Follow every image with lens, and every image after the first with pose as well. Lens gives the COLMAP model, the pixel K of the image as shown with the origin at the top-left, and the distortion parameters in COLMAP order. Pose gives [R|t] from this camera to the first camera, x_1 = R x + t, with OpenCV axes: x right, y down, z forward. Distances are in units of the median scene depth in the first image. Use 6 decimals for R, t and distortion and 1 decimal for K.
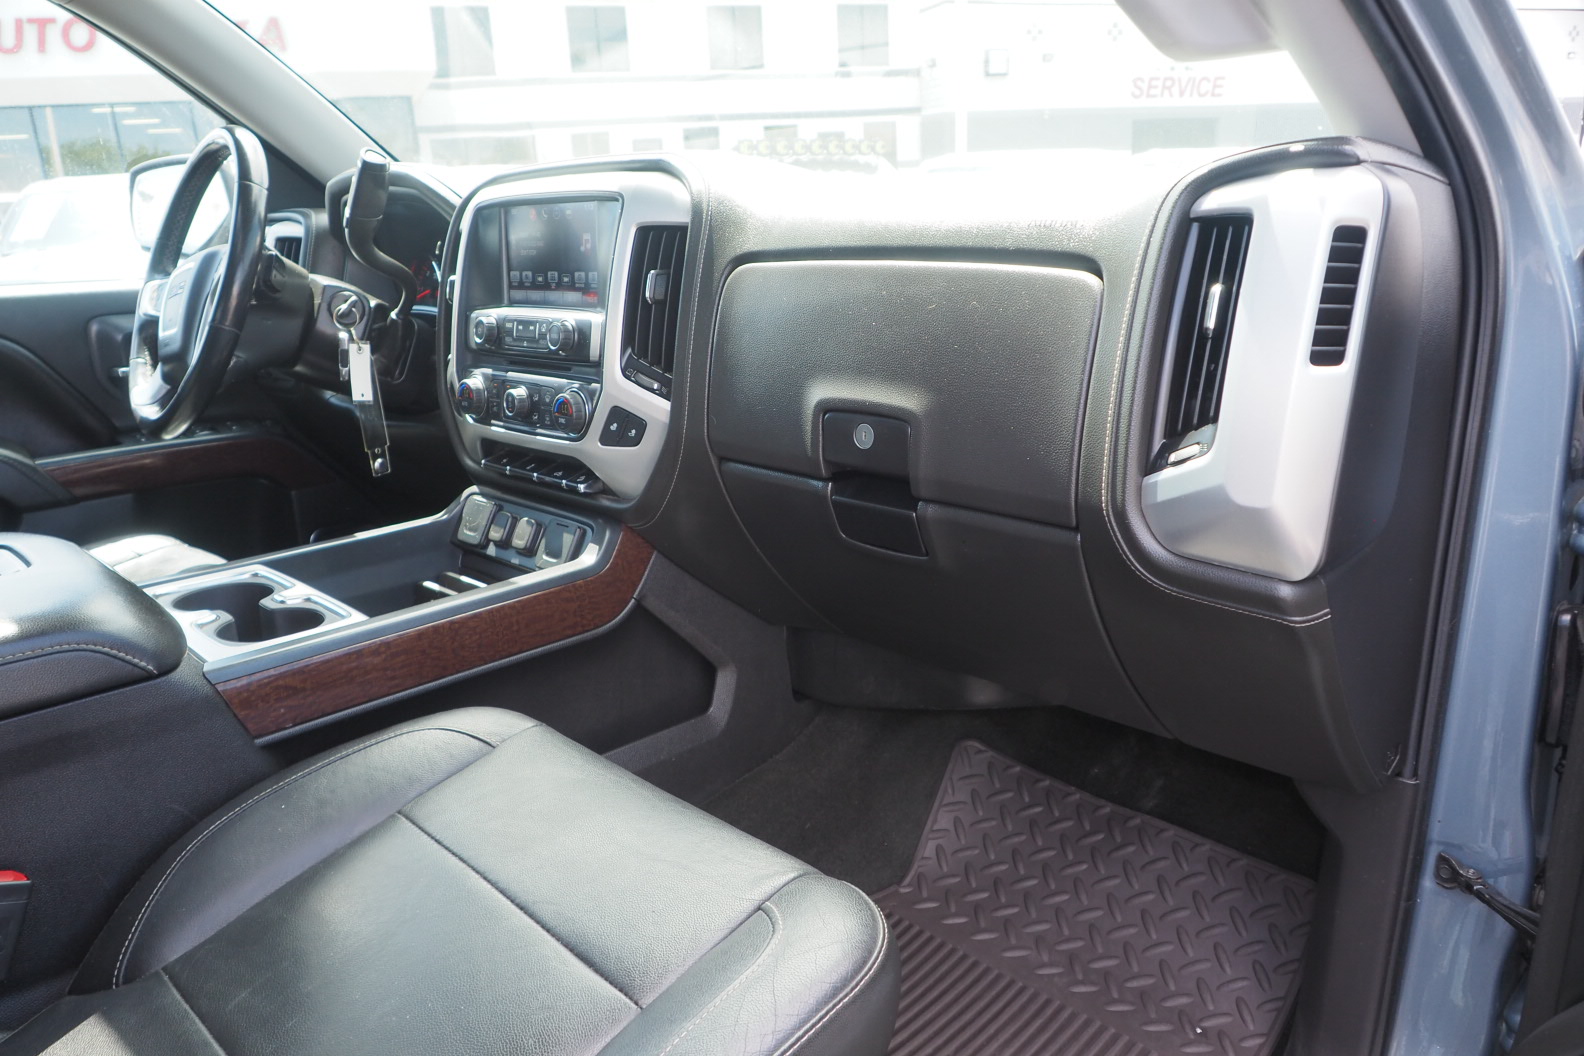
lens RADIAL K [[1117.1, 0, 791.5], [0, 1117.1, 530.1], [0, 0, 1]] dist [-0.033381, 0.008461]
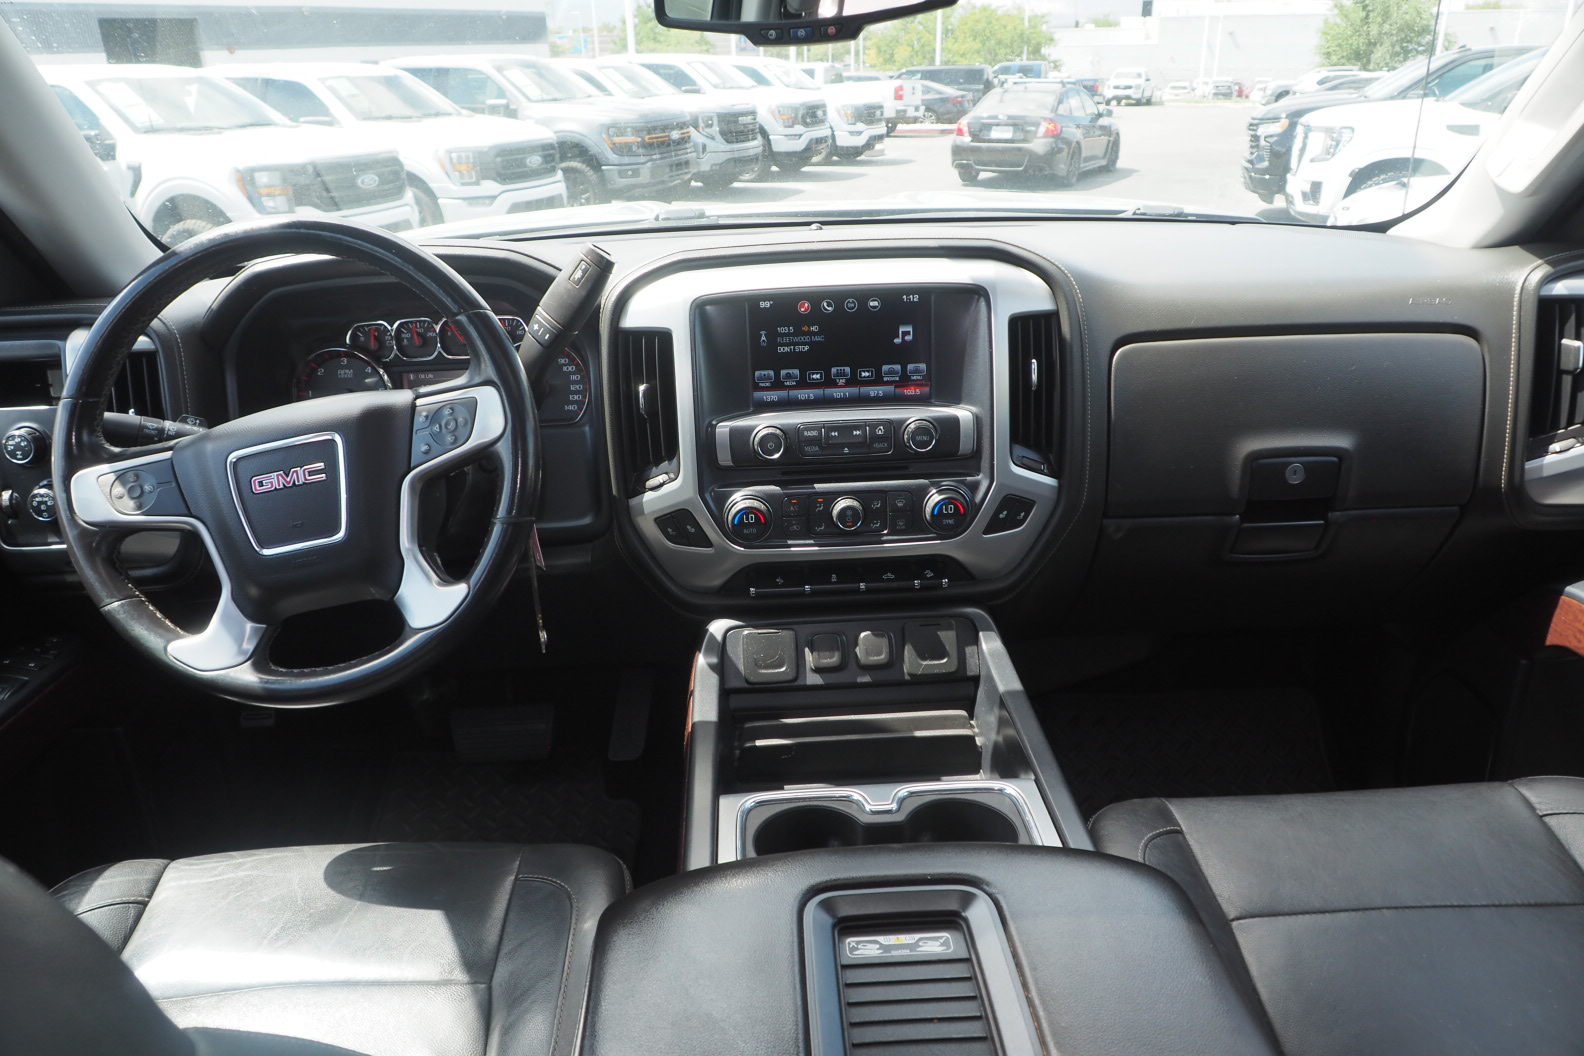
lens RADIAL K [[1117.1, 0, 805.8], [0, 1117.1, 536.1], [0, 0, 1]] dist [-0.033381, 0.008461]
pose [[0.661937, -0.267127, 0.700345, -0.883365], [0.207354, 0.963137, 0.171380, -0.252353], [-0.720308, 0.031776, 0.692926, 0.373513]]
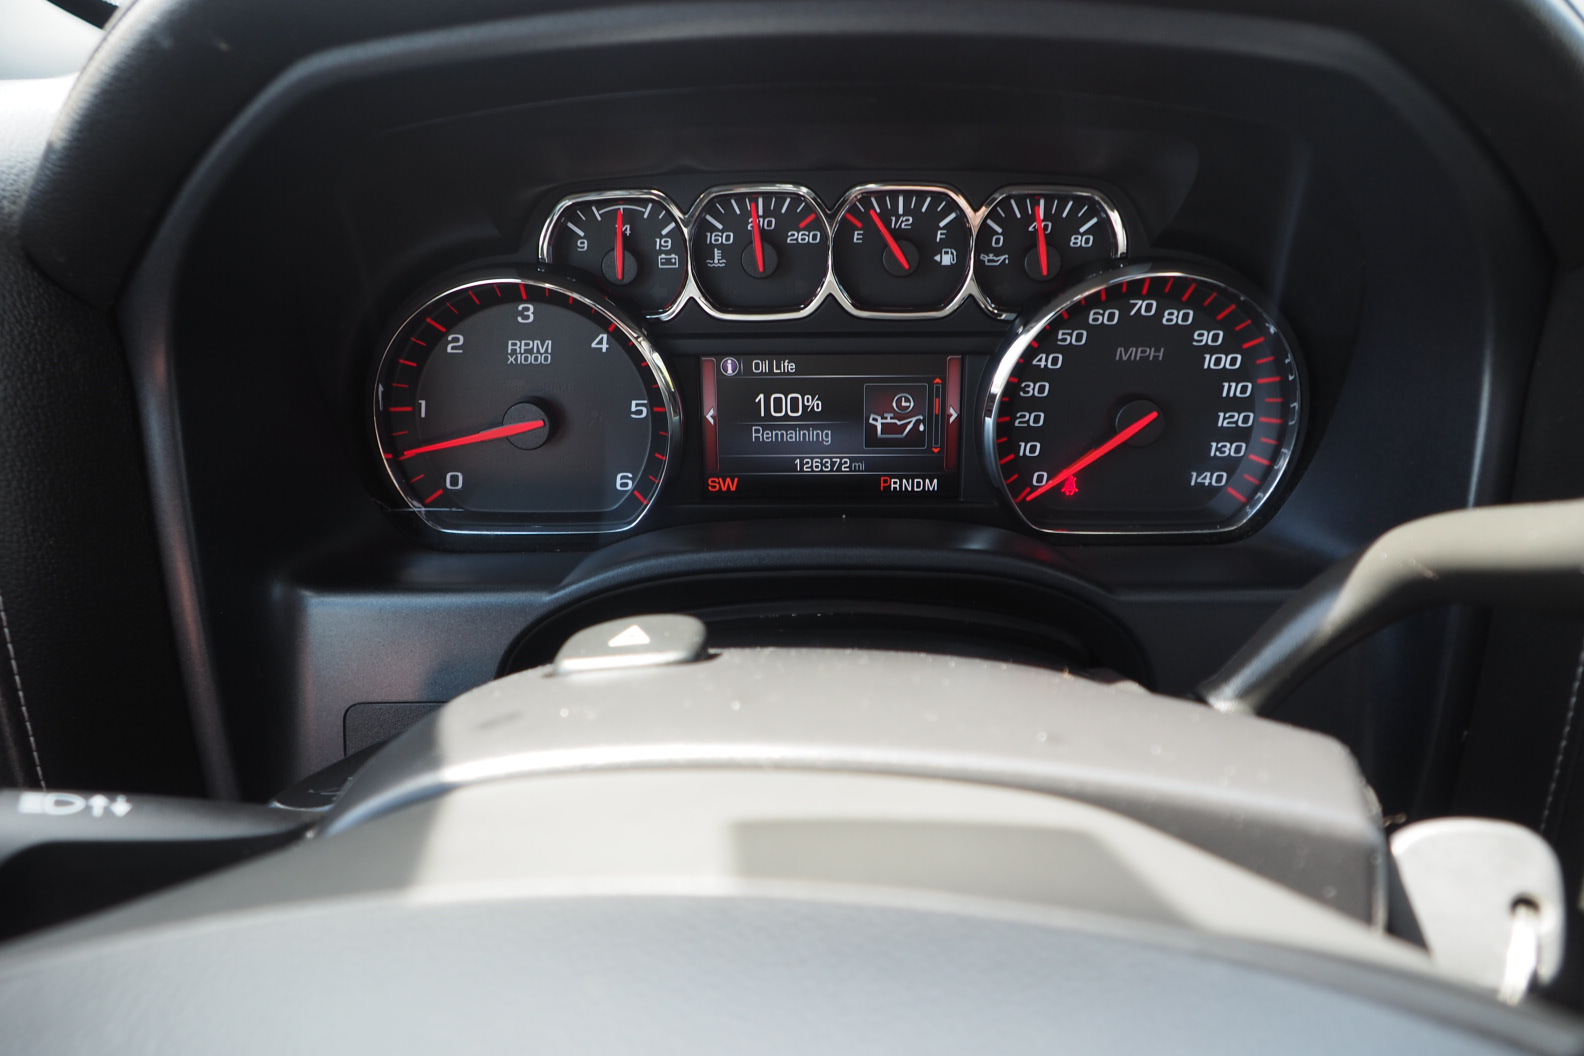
lens RADIAL K [[1117.1, 0, 765.3], [0, 1117.1, 576.2], [0, 0, 1]] dist [-0.033381, 0.008461]
pose [[0.699414, -0.345791, 0.625498, -0.600721], [0.178723, 0.931983, 0.315381, -0.335693], [-0.692010, -0.108791, 0.713643, 1.062681]]
